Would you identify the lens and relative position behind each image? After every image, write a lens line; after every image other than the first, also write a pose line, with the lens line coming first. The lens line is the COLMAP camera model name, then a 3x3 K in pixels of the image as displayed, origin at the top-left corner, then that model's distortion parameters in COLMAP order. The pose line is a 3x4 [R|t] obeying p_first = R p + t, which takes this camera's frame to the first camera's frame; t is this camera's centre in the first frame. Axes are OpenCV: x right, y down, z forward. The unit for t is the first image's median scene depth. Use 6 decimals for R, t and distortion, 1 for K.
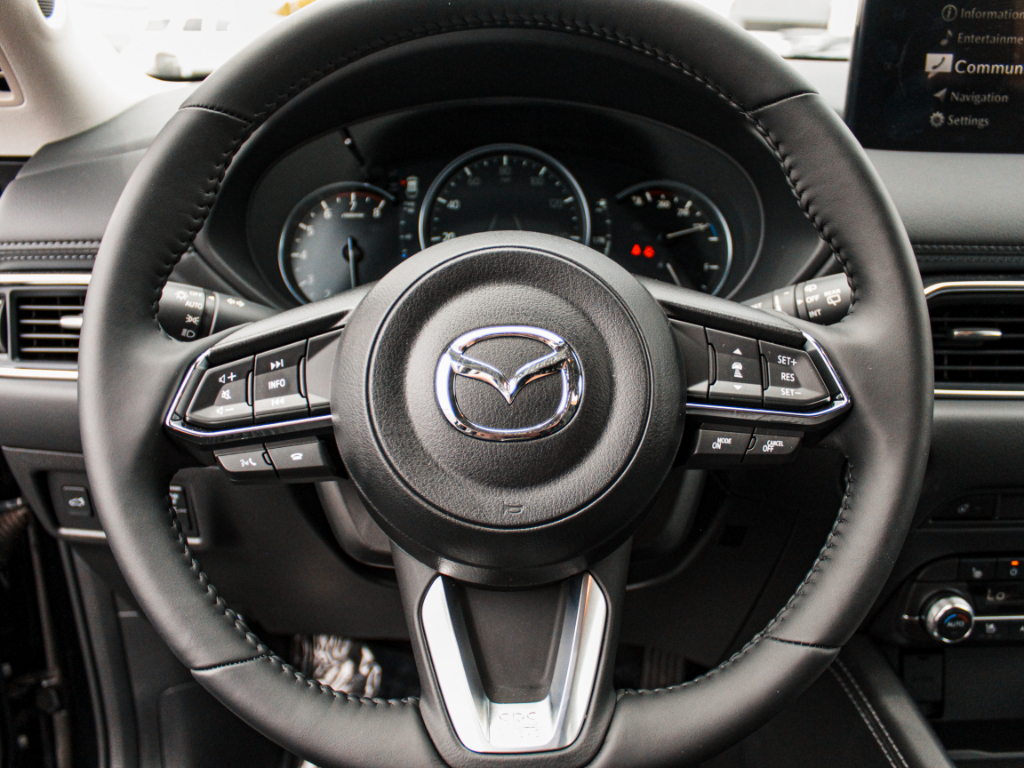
lens RADIAL K [[940.7, 0, 513.7], [0, 940.7, 382.2], [0, 0, 1]] dist [-0.088993, 0.000000]
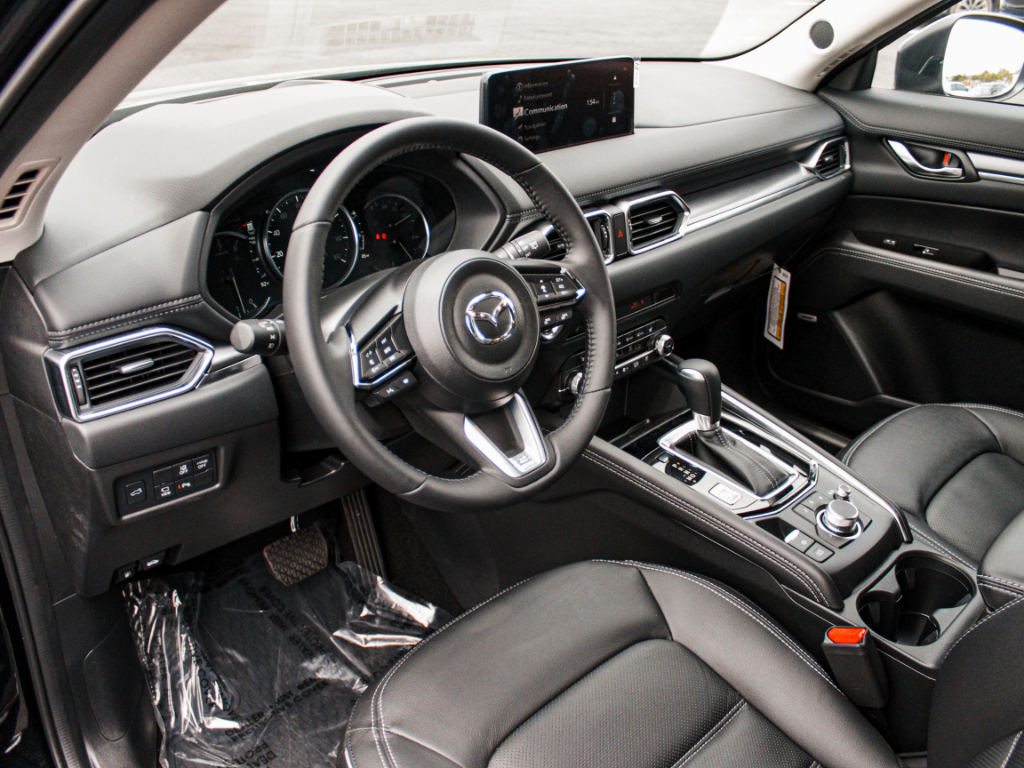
lens RADIAL K [[940.7, 0, 506.9], [0, 940.7, 377.8], [0, 0, 1]] dist [-0.088993, 0.000000]
pose [[0.736301, -0.297216, 0.607885, -0.802448], [0.234724, 0.954774, 0.182514, -0.153029], [-0.634639, 0.008300, 0.772764, -0.448942]]
